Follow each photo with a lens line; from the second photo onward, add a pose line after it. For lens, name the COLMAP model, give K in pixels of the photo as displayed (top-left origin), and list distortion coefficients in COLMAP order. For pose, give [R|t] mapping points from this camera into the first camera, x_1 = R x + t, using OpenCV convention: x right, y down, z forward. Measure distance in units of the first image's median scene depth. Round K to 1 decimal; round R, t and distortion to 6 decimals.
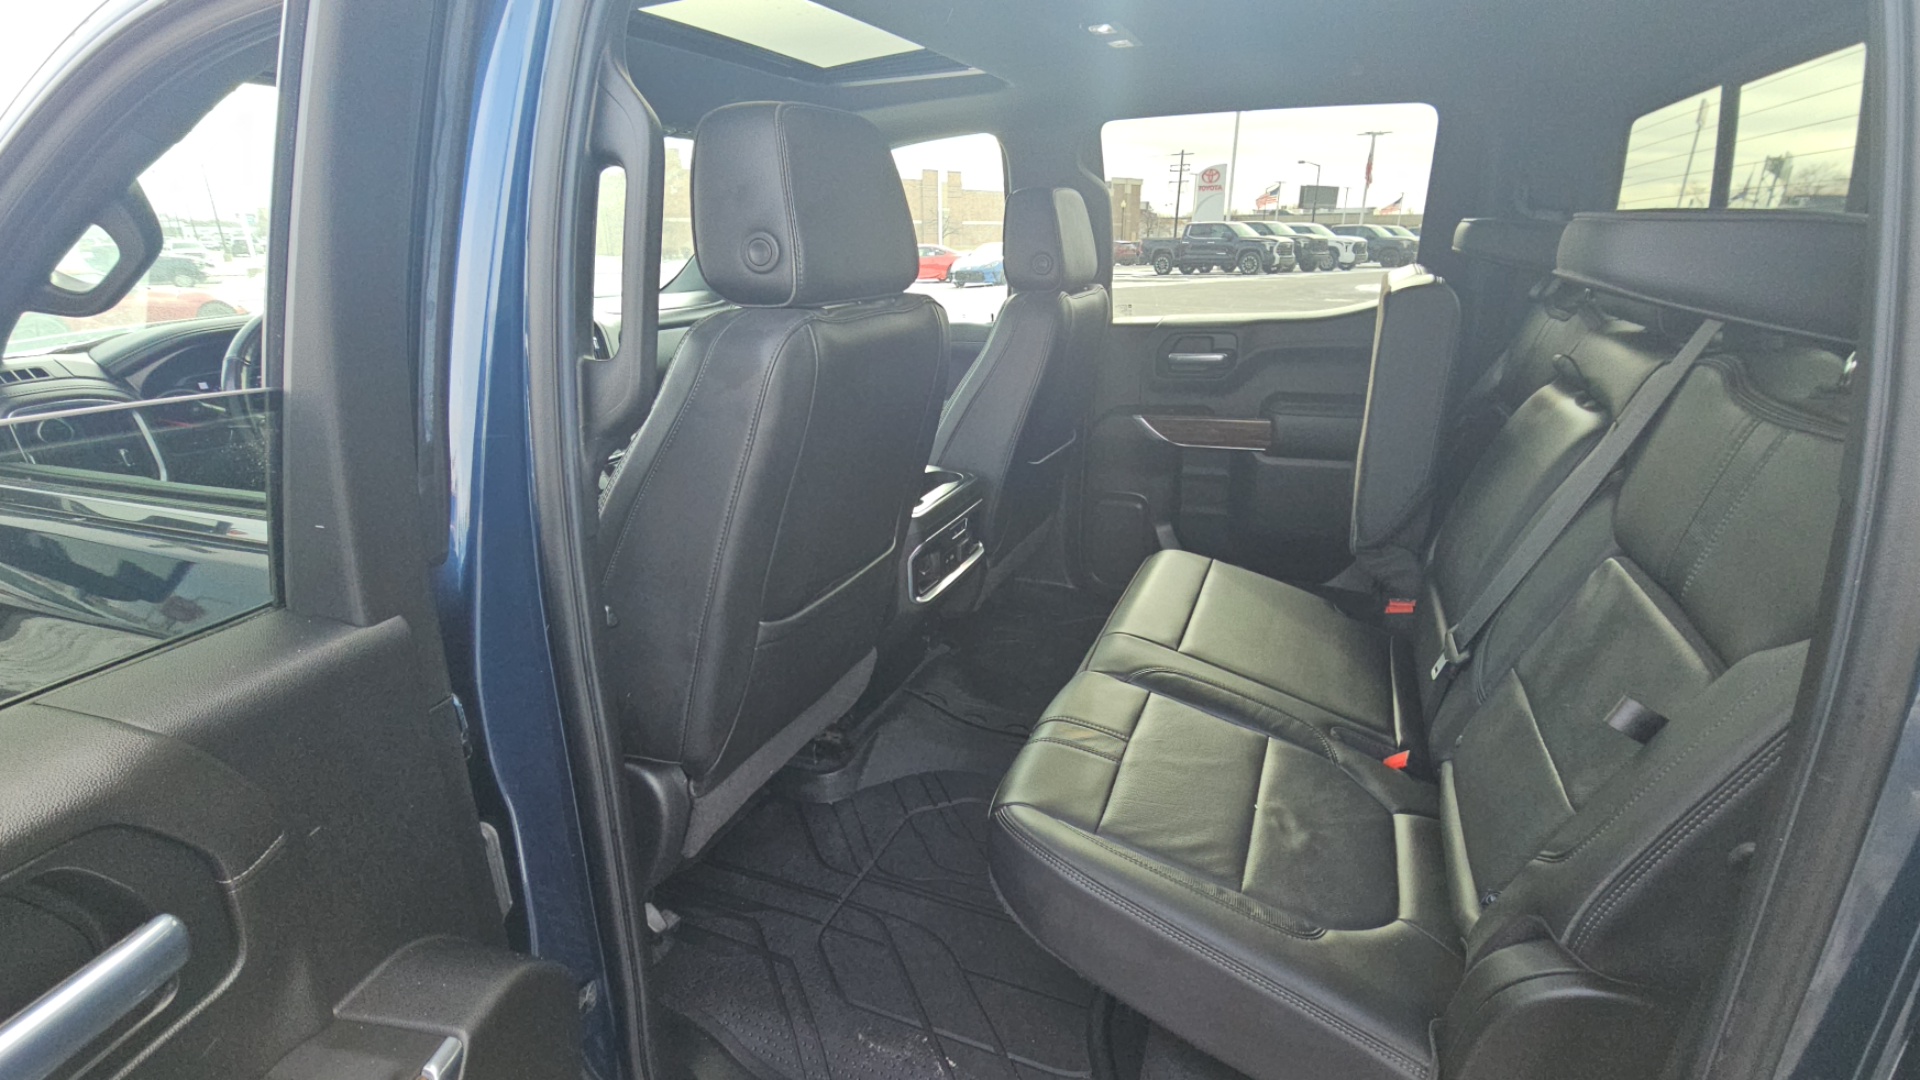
lens RADIAL K [[851.2, 0, 967.5], [0, 851.2, 557.2], [0, 0, 1]] dist [0.008194, -0.005790]
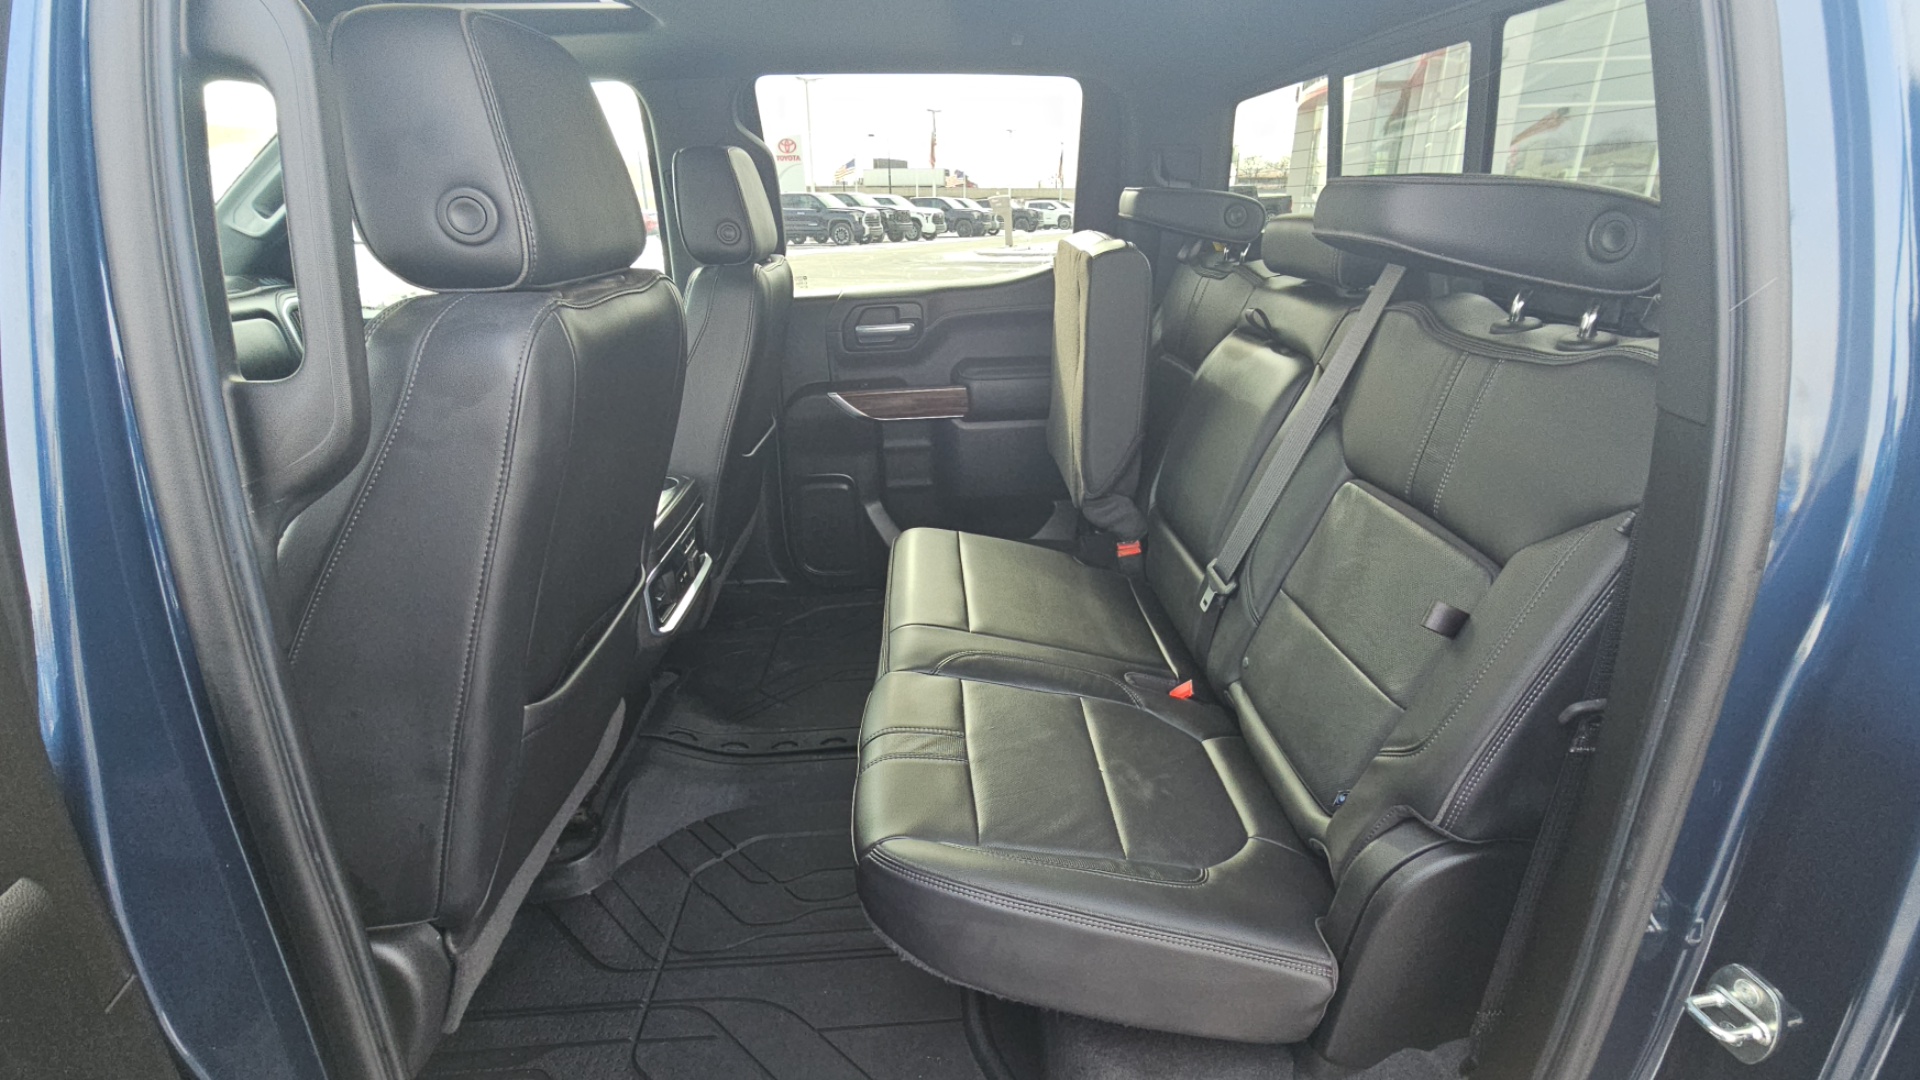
lens RADIAL K [[851.2, 0, 955.9], [0, 851.2, 556.2], [0, 0, 1]] dist [0.008194, -0.005790]
pose [[0.898148, -0.163463, 0.408178, -0.170494], [0.152120, 0.986518, 0.060349, -0.040499], [-0.412540, 0.007890, 0.910905, 0.131389]]
